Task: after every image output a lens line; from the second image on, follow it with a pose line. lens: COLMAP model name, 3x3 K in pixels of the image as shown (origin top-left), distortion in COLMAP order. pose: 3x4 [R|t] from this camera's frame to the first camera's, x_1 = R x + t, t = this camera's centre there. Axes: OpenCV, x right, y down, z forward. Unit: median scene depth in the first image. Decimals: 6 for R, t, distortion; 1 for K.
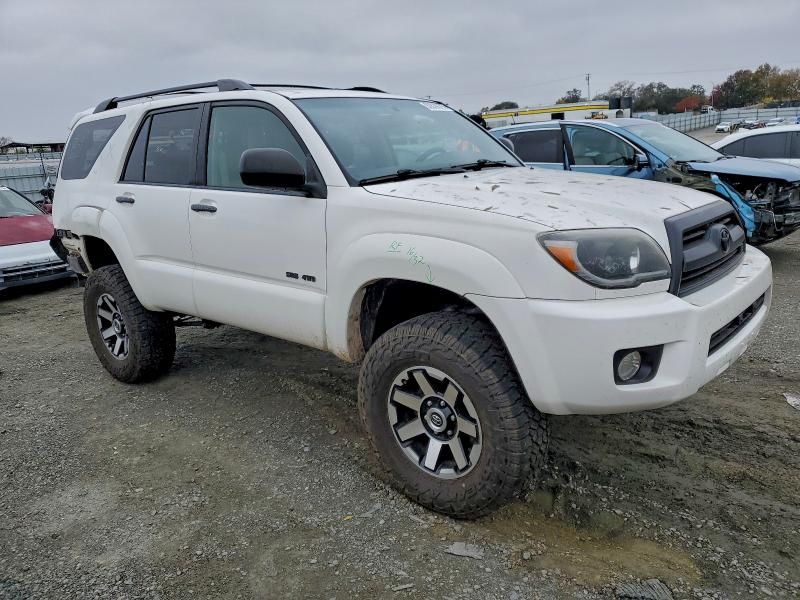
lens RADIAL K [[622.8, 0, 408.6], [0, 622.8, 301.0], [0, 0, 1]] dist [0.012190, 0.019982]
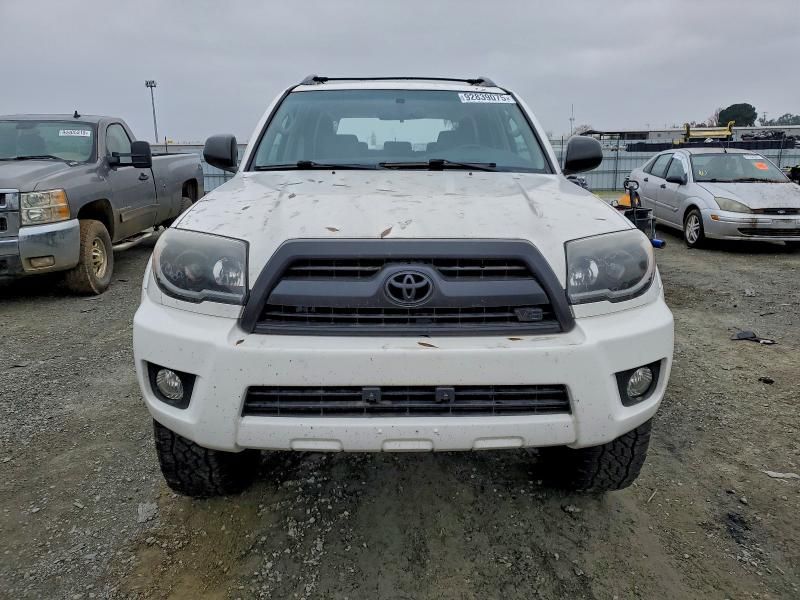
lens RADIAL K [[622.8, 0, 406.6], [0, 622.8, 297.9], [0, 0, 1]] dist [0.012190, 0.019982]
pose [[0.668179, 0.227567, -0.708343, 0.916612], [-0.220738, 0.969841, 0.103356, -0.144343], [0.710501, 0.087298, 0.698260, 0.456600]]
